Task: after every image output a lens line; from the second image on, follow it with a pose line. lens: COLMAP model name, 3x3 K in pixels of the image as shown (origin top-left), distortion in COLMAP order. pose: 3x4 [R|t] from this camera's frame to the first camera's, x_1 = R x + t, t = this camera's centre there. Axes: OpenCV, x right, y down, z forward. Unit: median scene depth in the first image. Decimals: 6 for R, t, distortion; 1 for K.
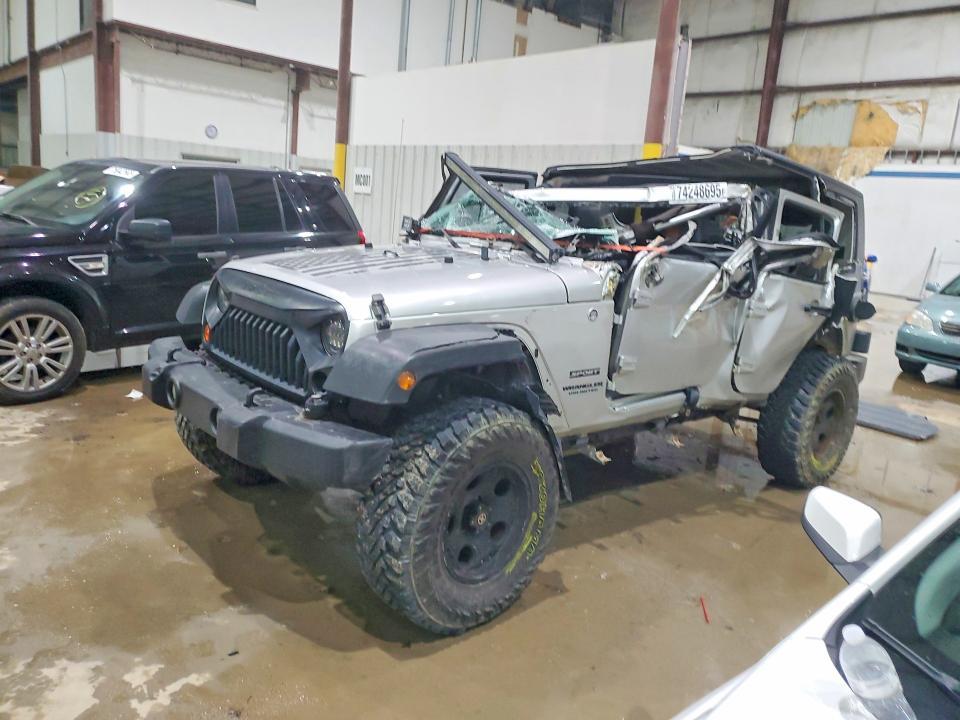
lens RADIAL K [[739.6, 0, 482.2], [0, 739.6, 358.2], [0, 0, 1]] dist [0.027183, -0.005121]
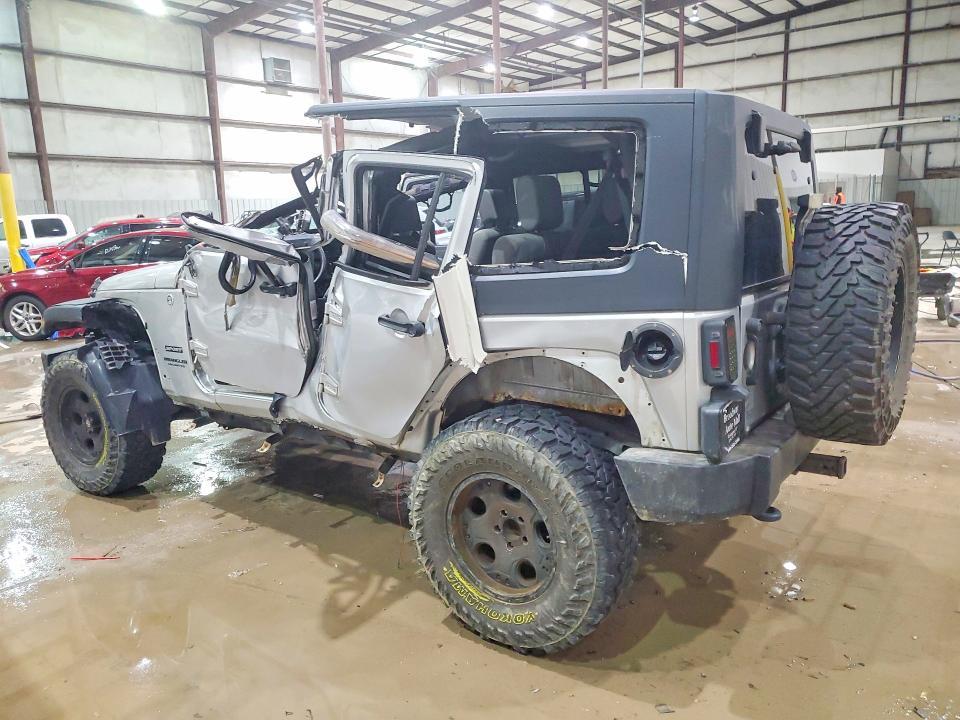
lens RADIAL K [[739.6, 0, 482.2], [0, 739.6, 358.2], [0, 0, 1]] dist [0.027183, -0.005121]
pose [[0.206935, 0.090995, -0.974114, 1.164832], [-0.136523, 0.988609, 0.063347, -0.090201], [0.968782, 0.119881, 0.217001, 1.003225]]
